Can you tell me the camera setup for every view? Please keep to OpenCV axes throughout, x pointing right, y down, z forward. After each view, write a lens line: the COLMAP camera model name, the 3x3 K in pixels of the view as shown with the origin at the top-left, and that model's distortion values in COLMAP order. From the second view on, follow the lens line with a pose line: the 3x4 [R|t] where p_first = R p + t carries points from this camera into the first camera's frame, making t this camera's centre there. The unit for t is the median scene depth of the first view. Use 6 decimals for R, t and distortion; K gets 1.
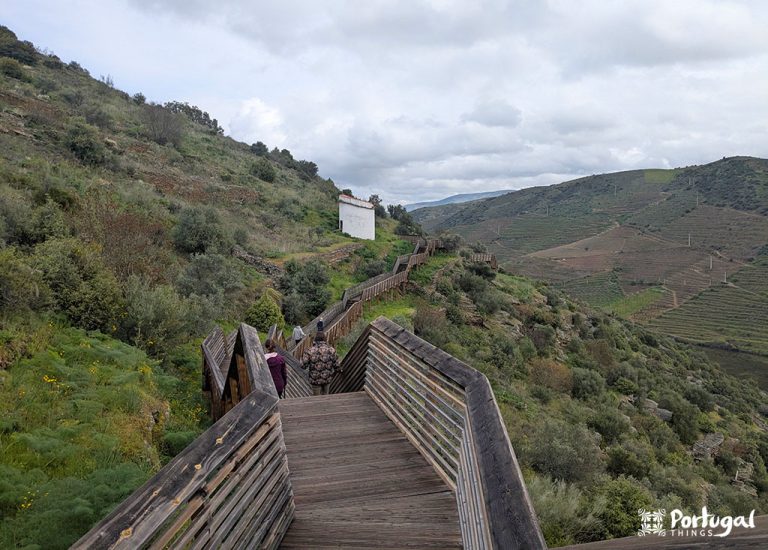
lens RADIAL K [[566.4, 0, 383.6], [0, 566.4, 275.0], [0, 0, 1]] dist [0.003314, 0.000812]
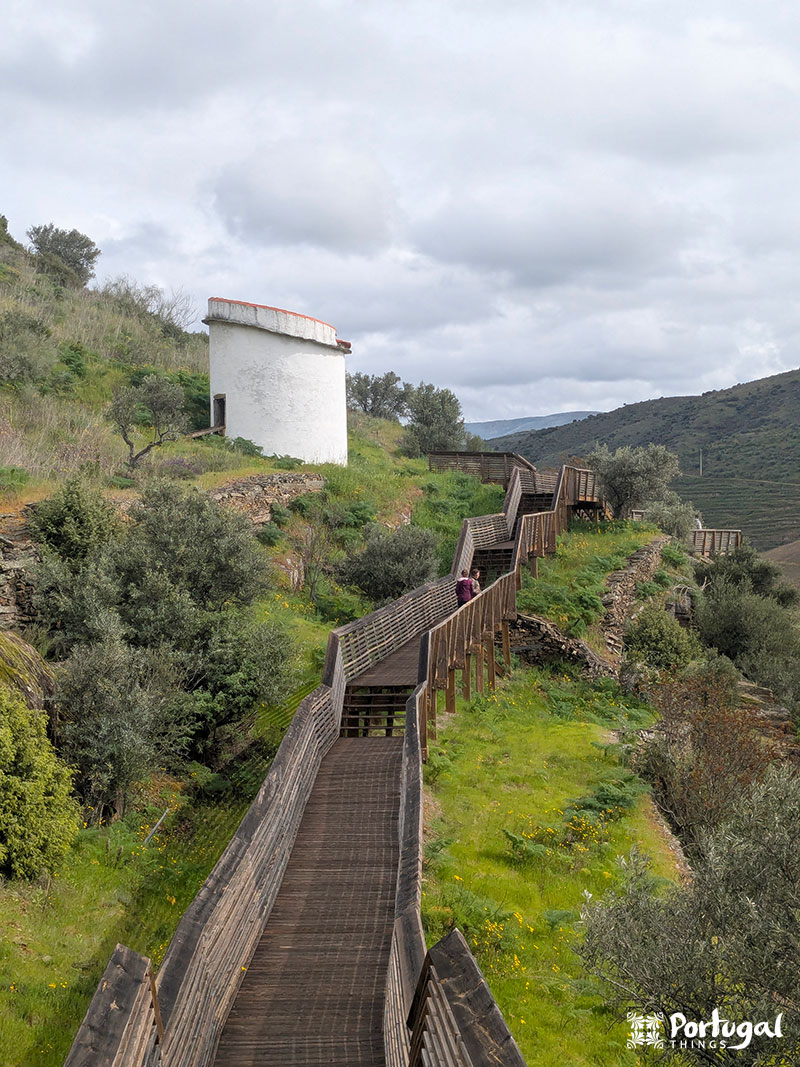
lens RADIAL K [[1591.1, 0, 398.7], [0, 1591.1, 534.6], [0, 0, 1]] dist [0.092660, 0.000000]
pose [[0.995016, -0.017253, 0.098214, -0.069327], [0.024380, 0.997119, -0.071833, 0.022075], [-0.096692, 0.073870, 0.992569, 0.292667]]
